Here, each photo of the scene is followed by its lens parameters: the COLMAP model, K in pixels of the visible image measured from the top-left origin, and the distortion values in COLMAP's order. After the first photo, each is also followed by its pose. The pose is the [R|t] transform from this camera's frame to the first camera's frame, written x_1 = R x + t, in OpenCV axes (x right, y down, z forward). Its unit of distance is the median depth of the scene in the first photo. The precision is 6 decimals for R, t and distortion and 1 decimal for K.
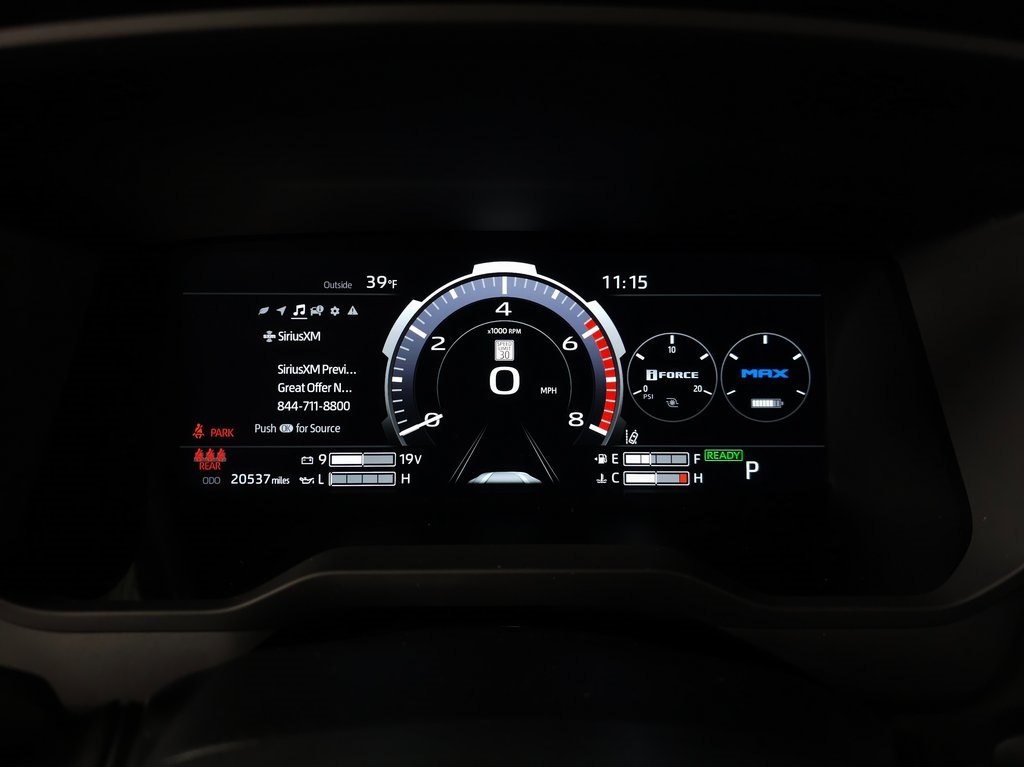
lens RADIAL K [[694.9, 0, 526.1], [0, 694.9, 362.9], [0, 0, 1]] dist [0.041397, -0.045177]
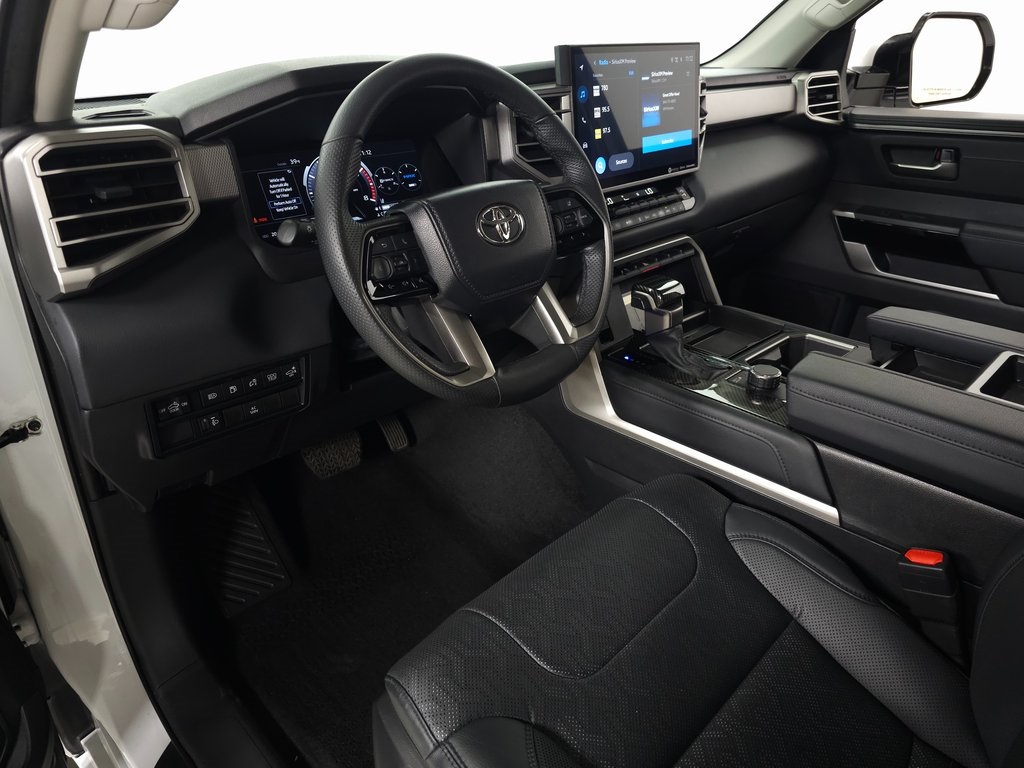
lens RADIAL K [[694.9, 0, 508.3], [0, 694.9, 378.8], [0, 0, 1]] dist [0.041397, -0.045177]
pose [[0.728079, -0.307826, 0.612490, -1.654691], [0.258528, 0.950829, 0.170551, 0.490222], [-0.634874, 0.034171, 0.771860, -1.834543]]
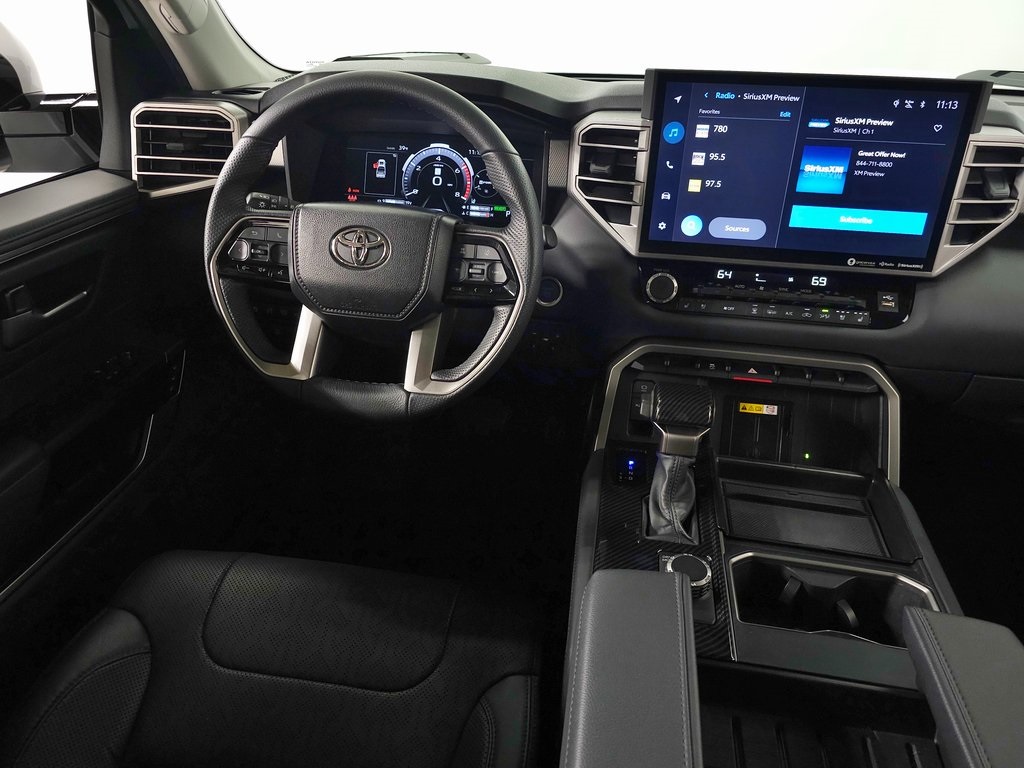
lens RADIAL K [[694.9, 0, 512.3], [0, 694.9, 372.4], [0, 0, 1]] dist [0.041397, -0.045177]
pose [[0.981796, 0.104359, -0.158700, 0.942160], [-0.081640, 0.986277, 0.143499, 0.419460], [0.171498, -0.127931, 0.976843, -2.296271]]
